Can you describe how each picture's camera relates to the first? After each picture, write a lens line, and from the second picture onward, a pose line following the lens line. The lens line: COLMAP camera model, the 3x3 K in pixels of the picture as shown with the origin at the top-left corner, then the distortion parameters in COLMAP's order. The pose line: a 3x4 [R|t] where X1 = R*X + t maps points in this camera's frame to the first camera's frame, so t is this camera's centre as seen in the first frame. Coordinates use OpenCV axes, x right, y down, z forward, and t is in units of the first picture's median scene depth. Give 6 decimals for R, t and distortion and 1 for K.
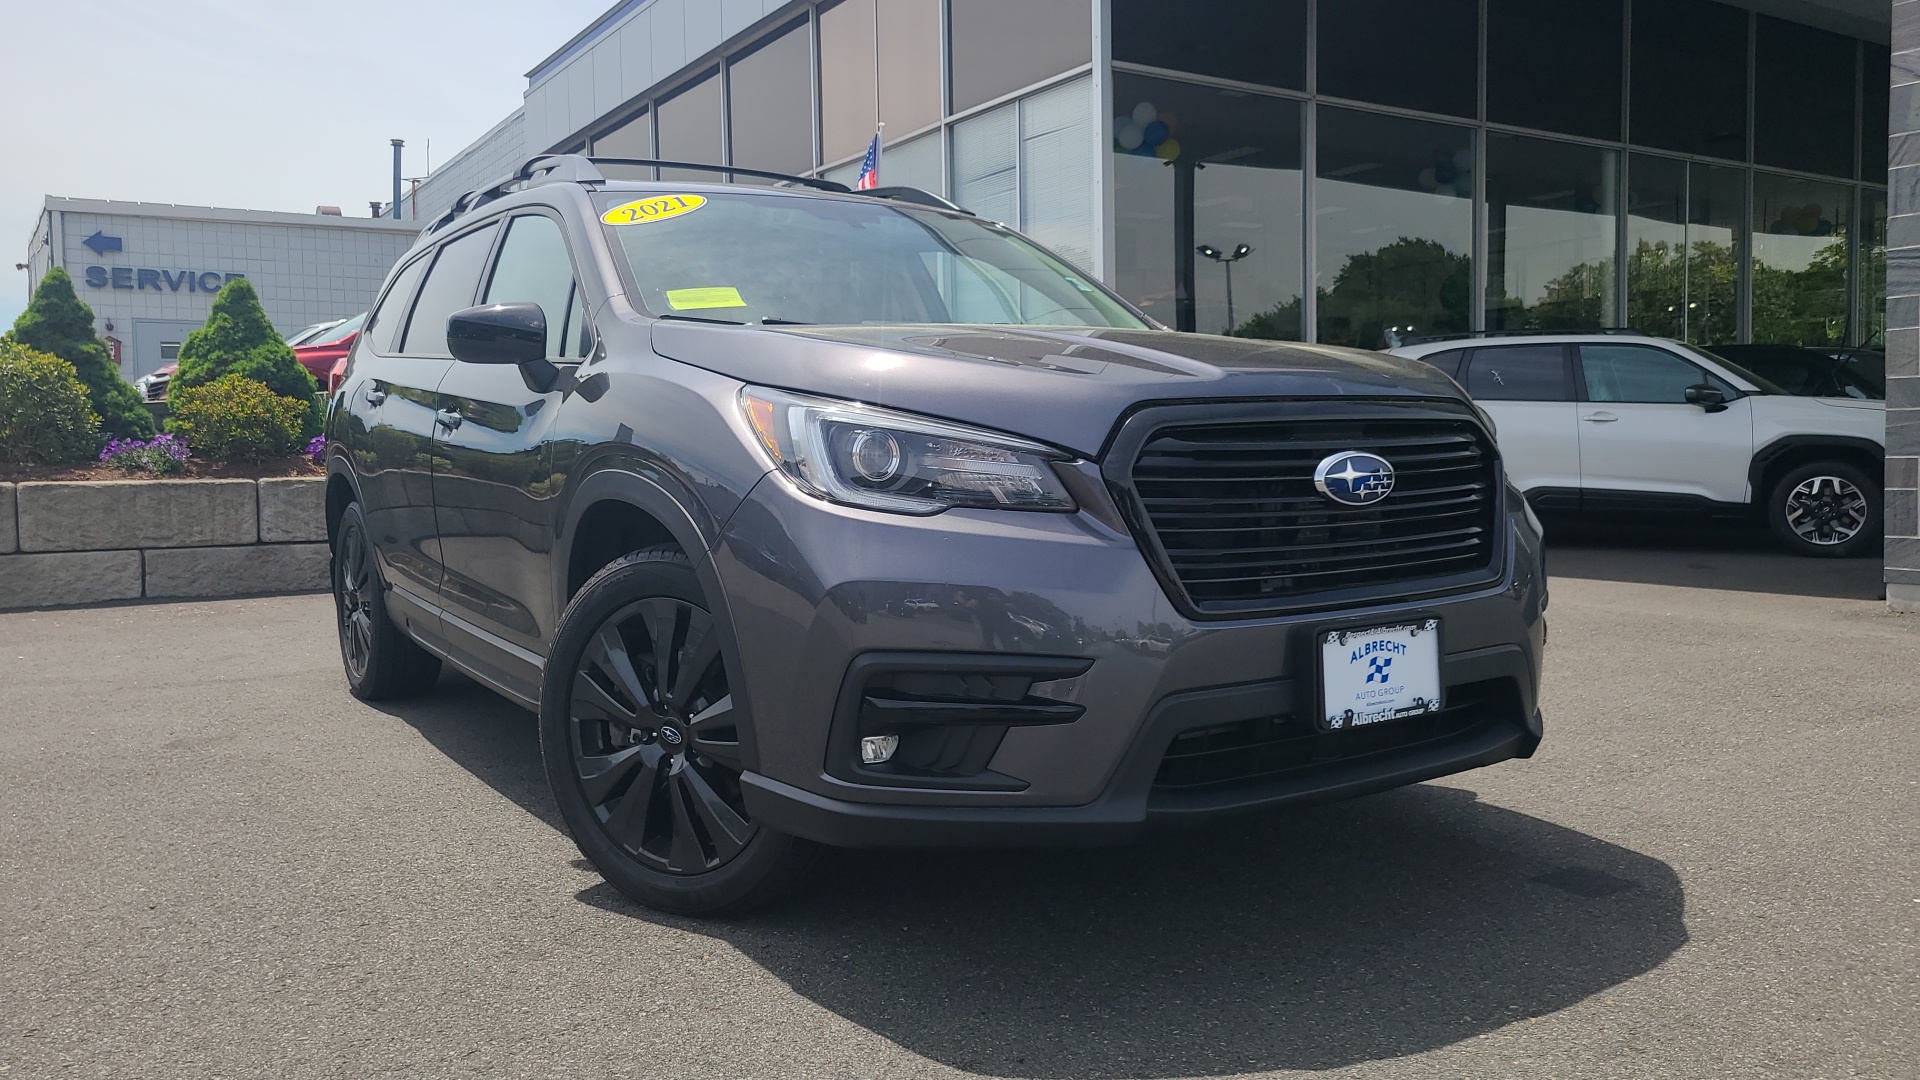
lens RADIAL K [[1437.4, 0, 944.5], [0, 1437.4, 535.0], [0, 0, 1]] dist [0.020793, -0.016776]
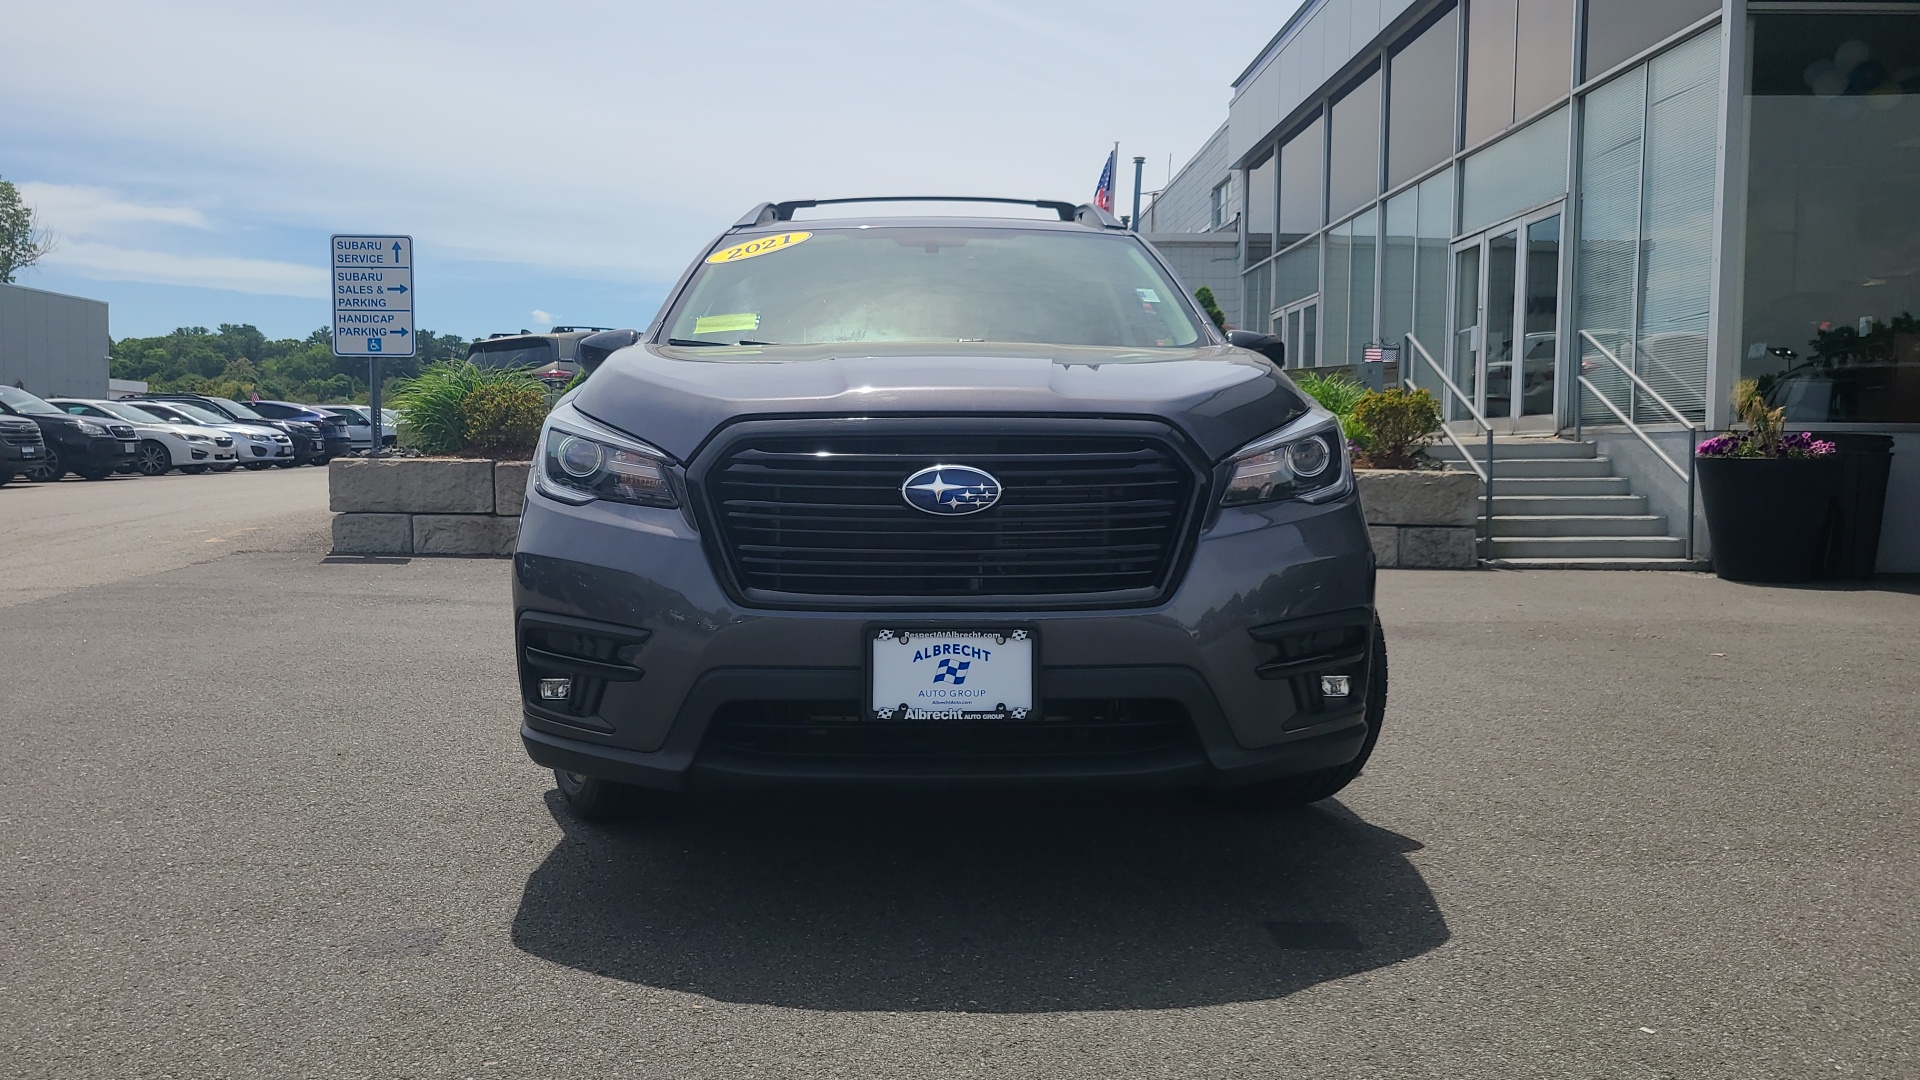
lens RADIAL K [[1437.4, 0, 947.4], [0, 1437.4, 554.5], [0, 0, 1]] dist [0.020793, -0.016776]
pose [[0.846630, 0.058234, -0.528986, 0.848405], [-0.049754, 0.998303, 0.030269, -0.024049], [0.529851, 0.000693, 0.848091, 0.102057]]
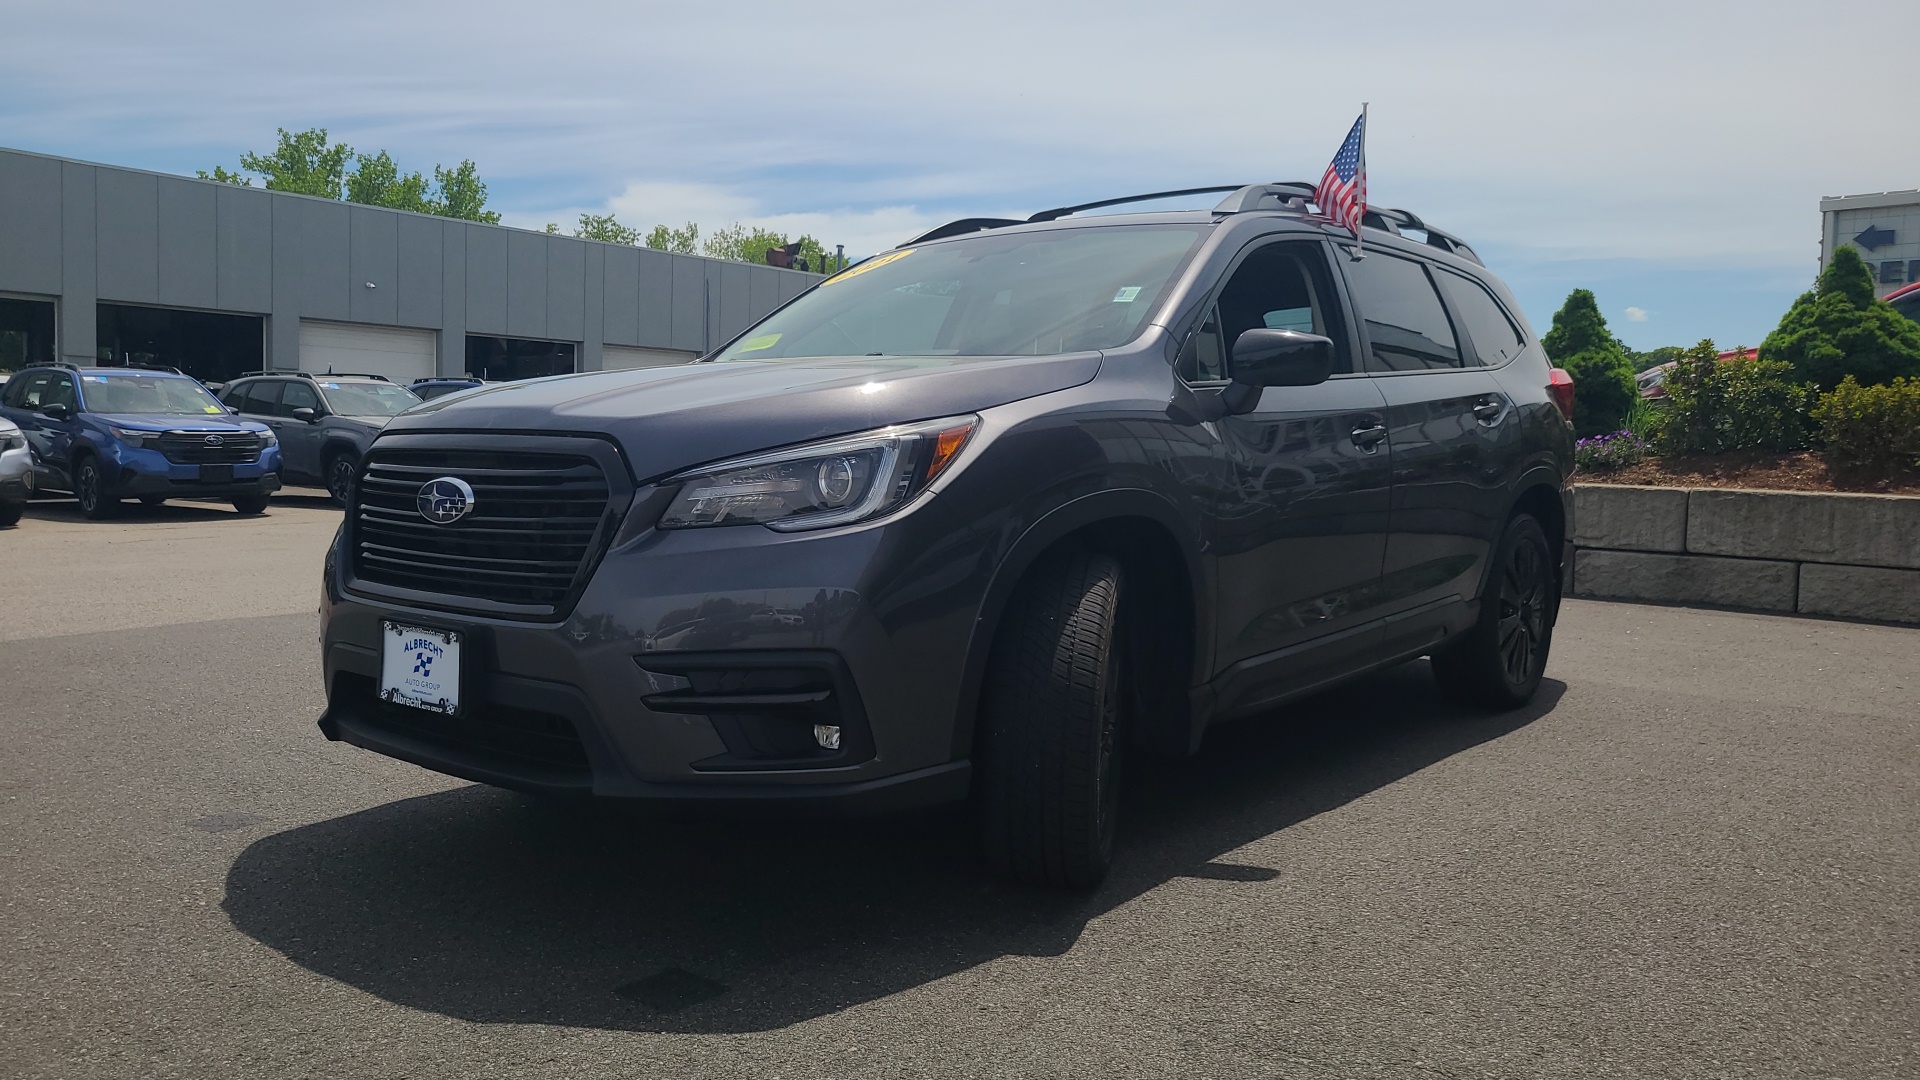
lens RADIAL K [[1523.2, 0, 957.7], [0, 1523.2, 540.0], [0, 0, 1]] dist [0.042180, -0.003906]
pose [[0.286076, 0.078320, -0.955001, 1.595291], [-0.080492, 0.995096, 0.057497, -0.112472], [0.954820, 0.060422, 0.290977, 1.041363]]
